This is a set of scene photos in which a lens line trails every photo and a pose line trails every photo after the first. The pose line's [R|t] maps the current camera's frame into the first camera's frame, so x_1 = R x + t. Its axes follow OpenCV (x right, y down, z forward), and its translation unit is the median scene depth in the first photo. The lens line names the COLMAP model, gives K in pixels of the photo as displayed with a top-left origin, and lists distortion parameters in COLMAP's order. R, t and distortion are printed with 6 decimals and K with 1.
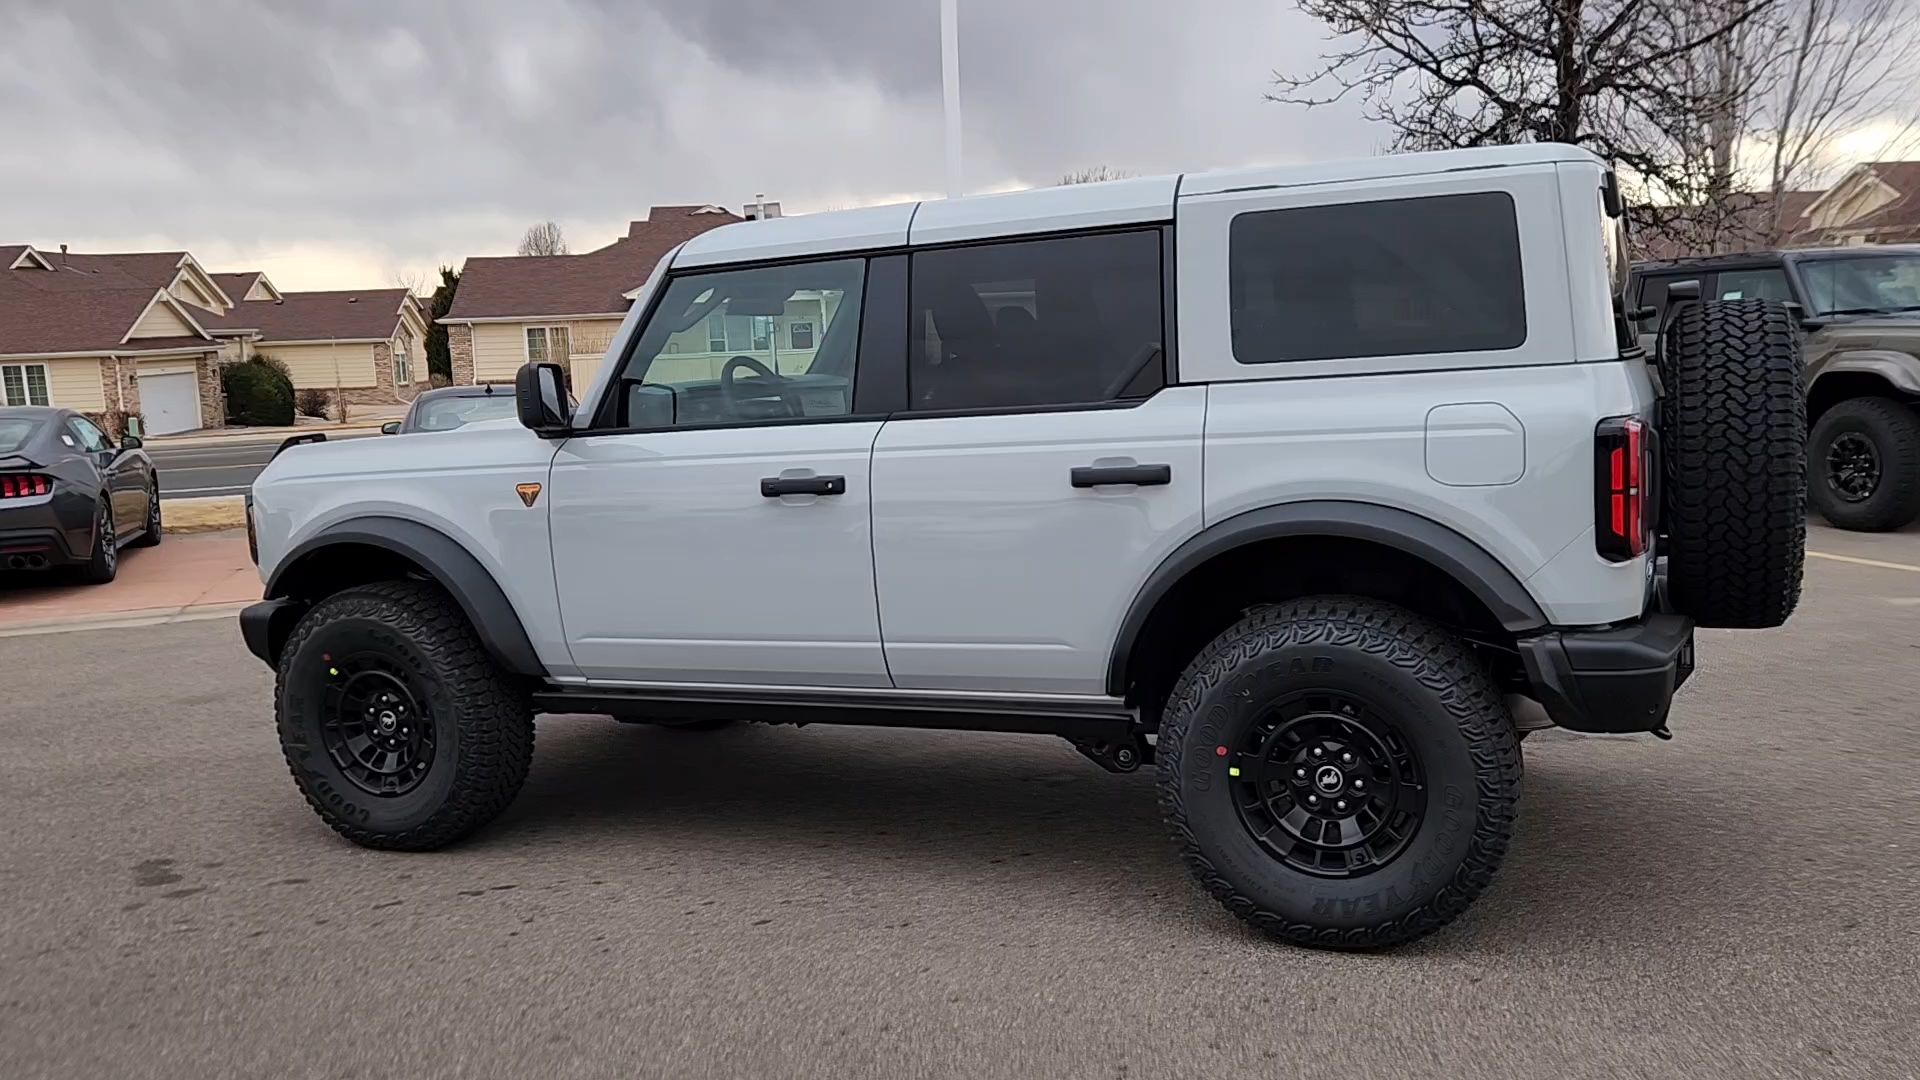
lens RADIAL K [[1624.2, 0, 945.8], [0, 1624.2, 537.9], [0, 0, 1]] dist [0.039788, -0.032896]
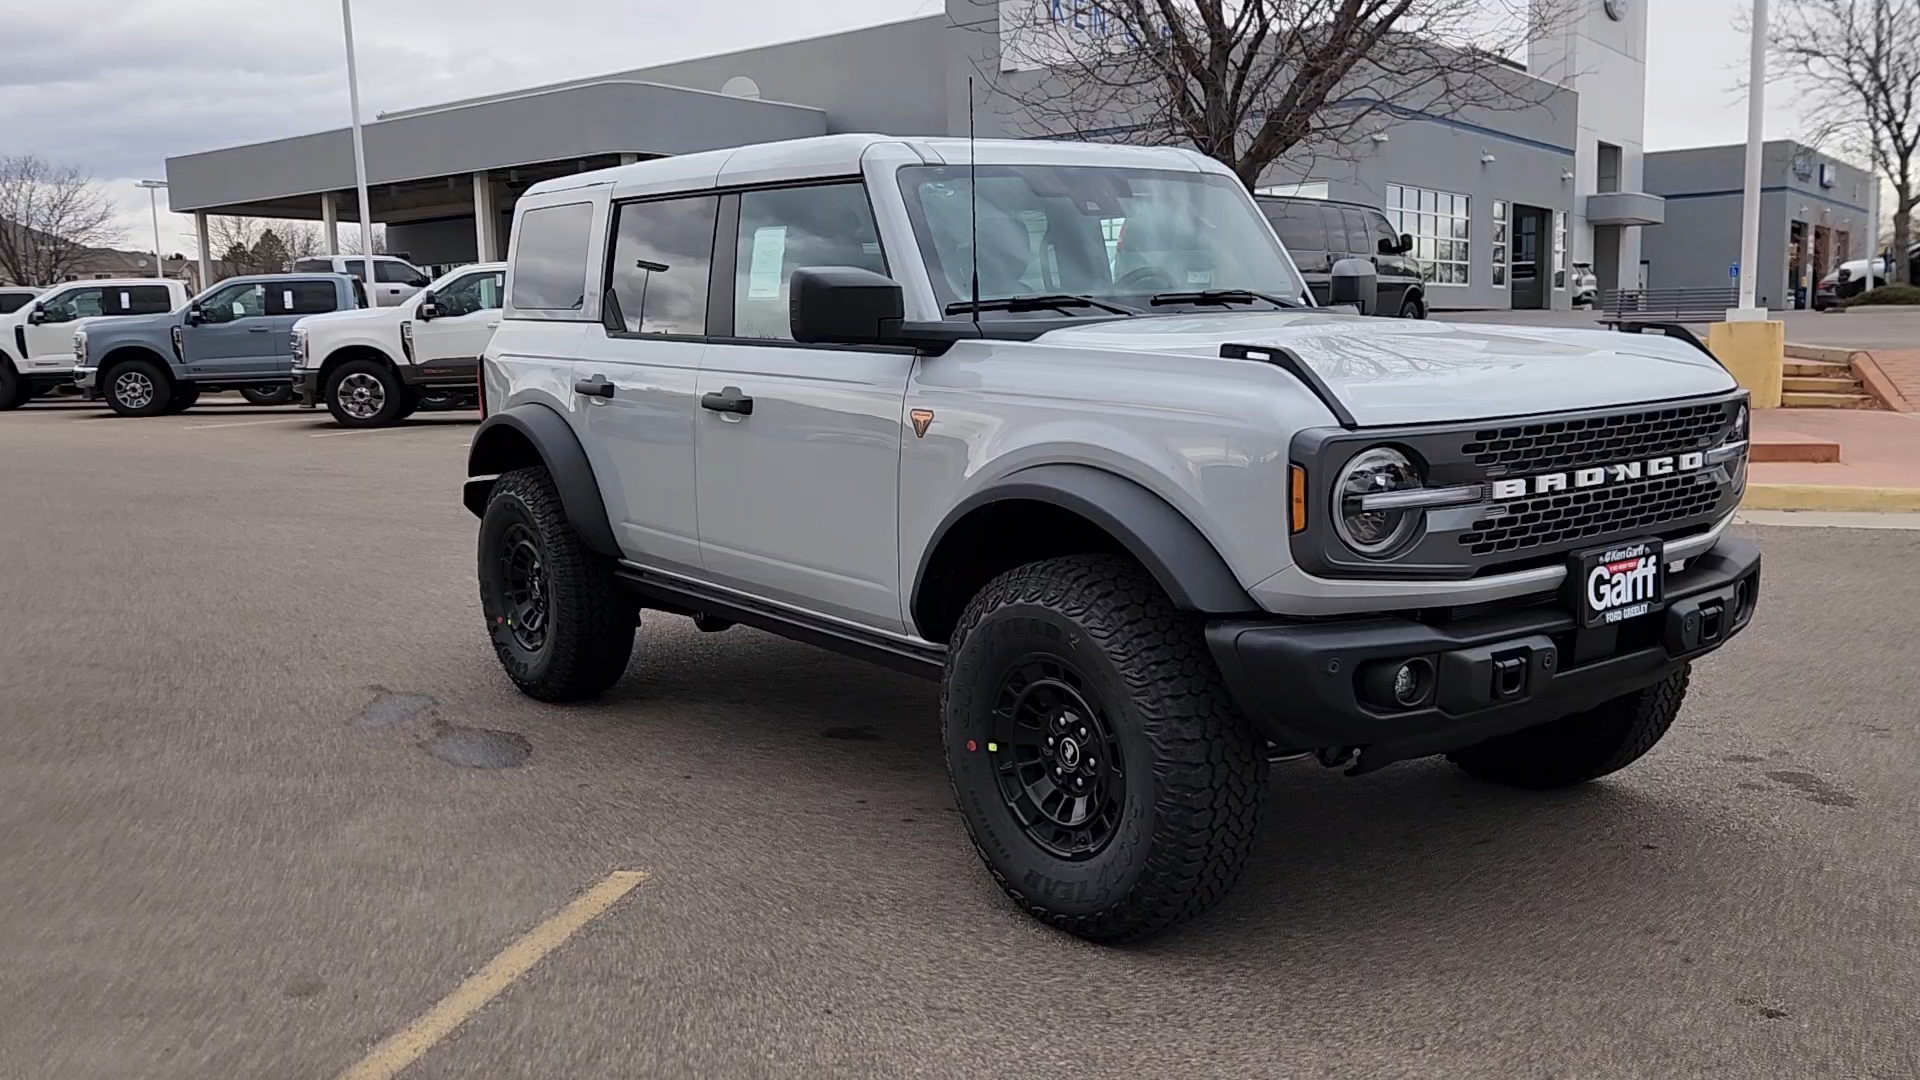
lens RADIAL K [[1624.2, 0, 949.5], [0, 1624.2, 540.7], [0, 0, 1]] dist [0.039788, -0.032896]
pose [[-0.873387, -0.003387, 0.487016, -0.569100], [0.120415, 0.967428, 0.222675, -0.211722], [-0.471907, 0.253126, -0.844530, 2.202736]]
